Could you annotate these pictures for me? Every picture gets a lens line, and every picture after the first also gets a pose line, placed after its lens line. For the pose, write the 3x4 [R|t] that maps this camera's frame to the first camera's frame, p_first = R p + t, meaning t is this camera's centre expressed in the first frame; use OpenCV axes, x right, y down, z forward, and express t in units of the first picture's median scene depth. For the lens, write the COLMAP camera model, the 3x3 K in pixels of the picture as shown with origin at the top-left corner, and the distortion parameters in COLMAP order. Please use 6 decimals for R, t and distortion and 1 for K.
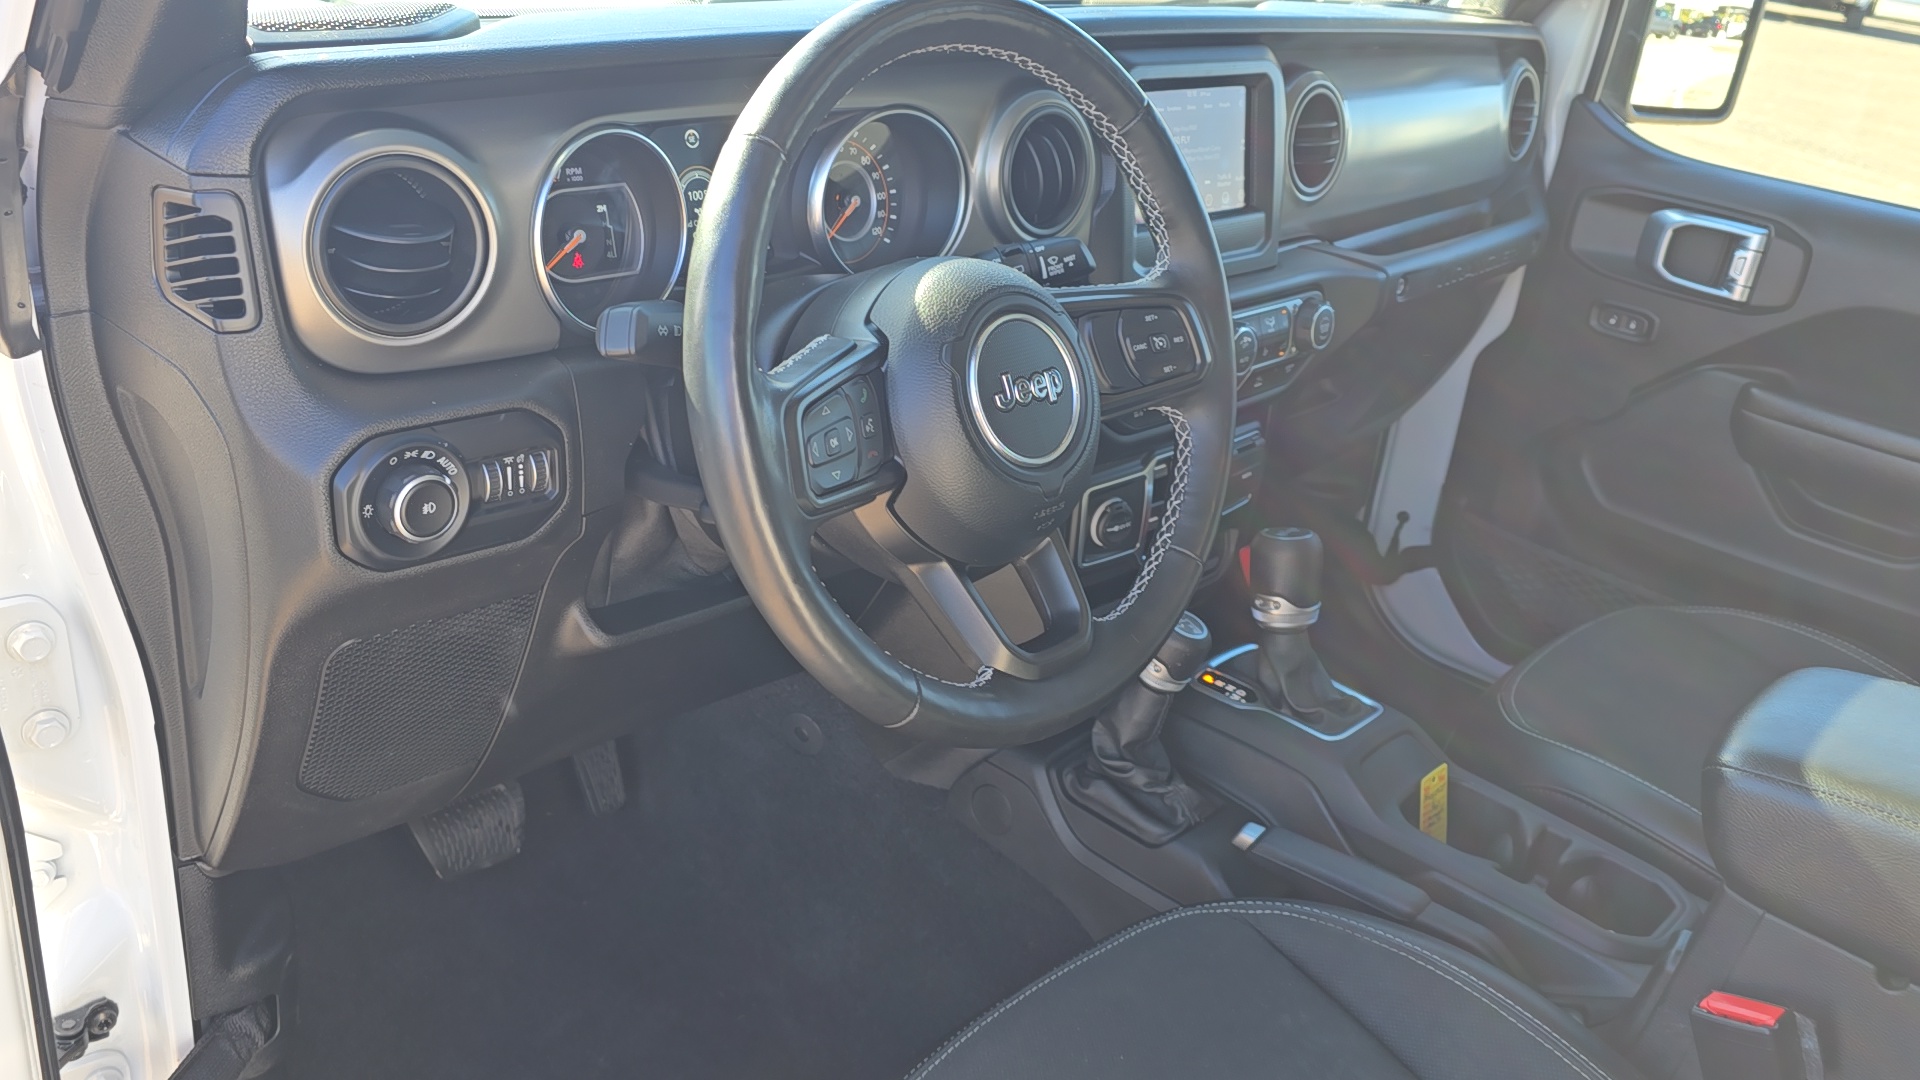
lens RADIAL K [[1553.1, 0, 977.2], [0, 1553.1, 556.0], [0, 0, 1]] dist [-0.012110, -0.008245]
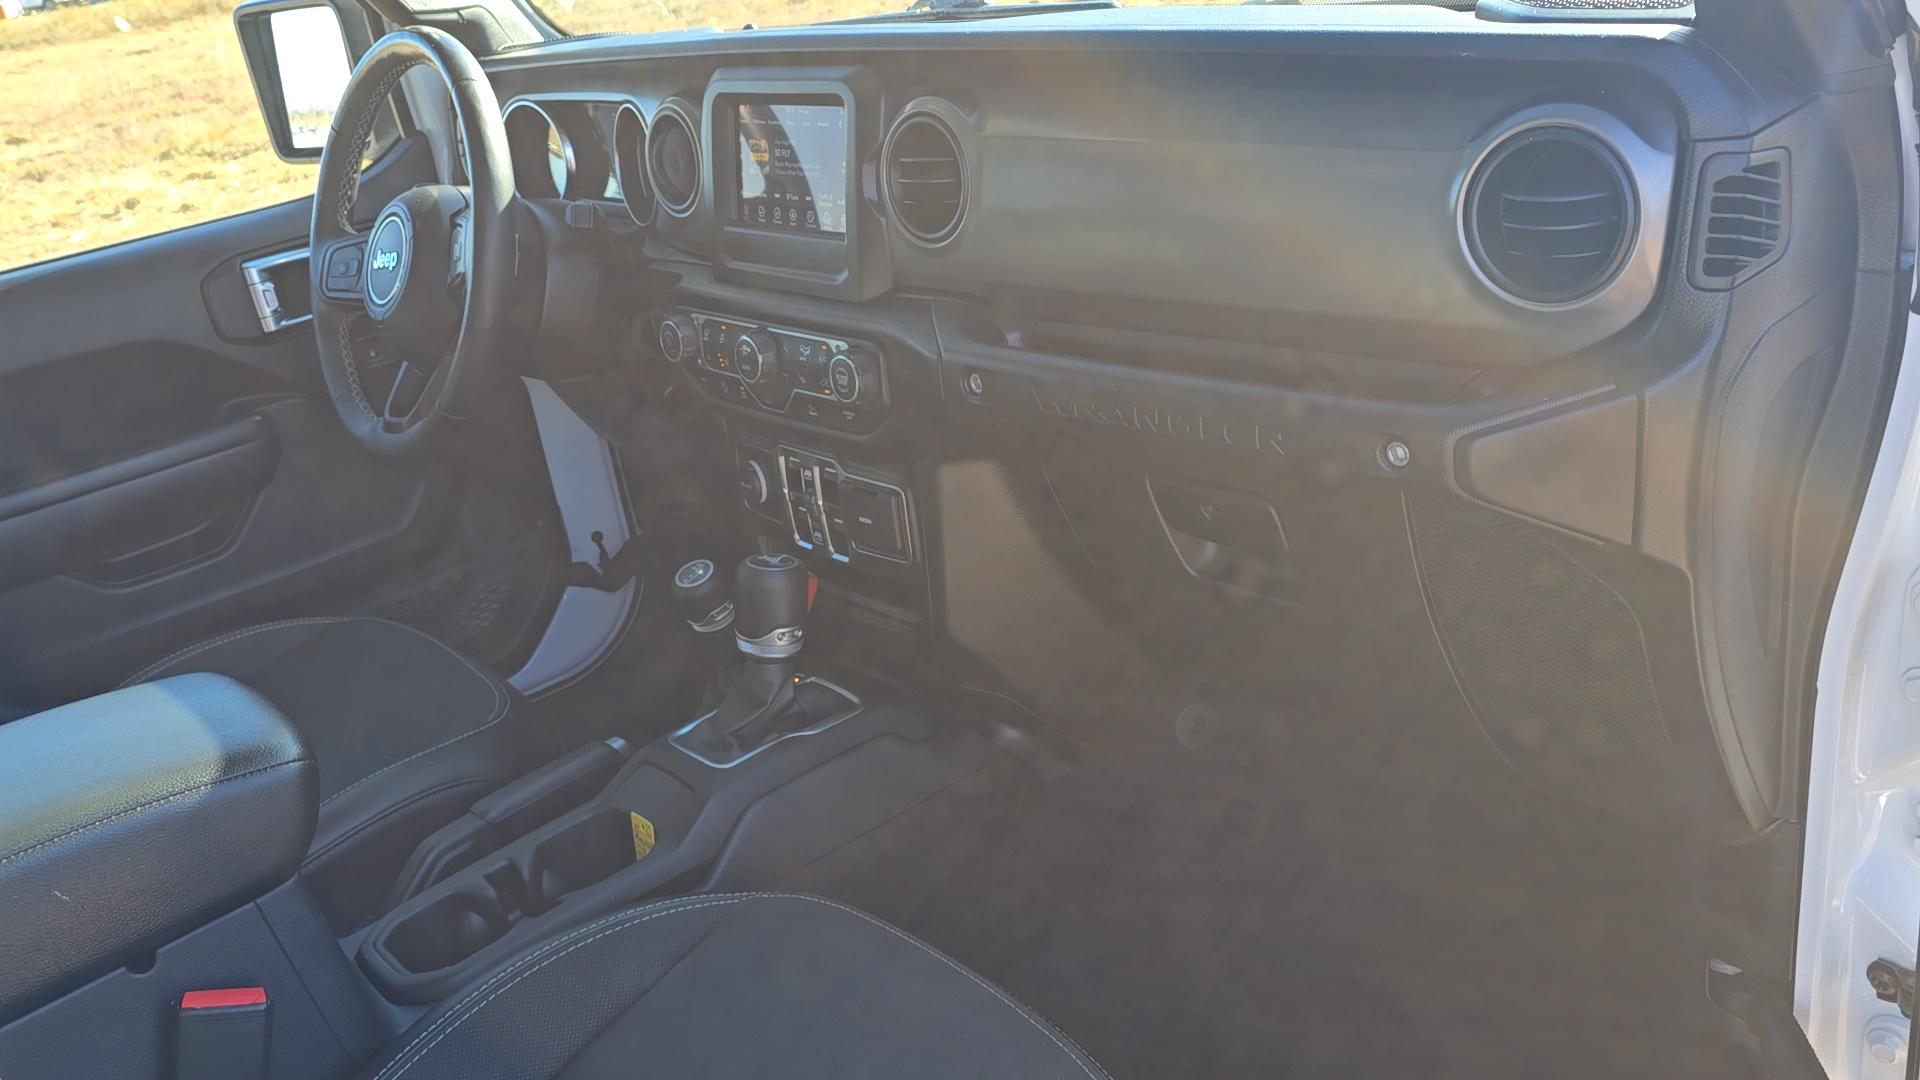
lens RADIAL K [[1681.7, 0, 956.0], [0, 1681.7, 601.0], [0, 0, 1]] dist [-0.037683, -0.000733]
pose [[-0.133346, 0.337206, -0.931939, 1.243984], [-0.287033, 0.886896, 0.361978, -0.431834], [0.948594, 0.315765, -0.021475, 1.198168]]
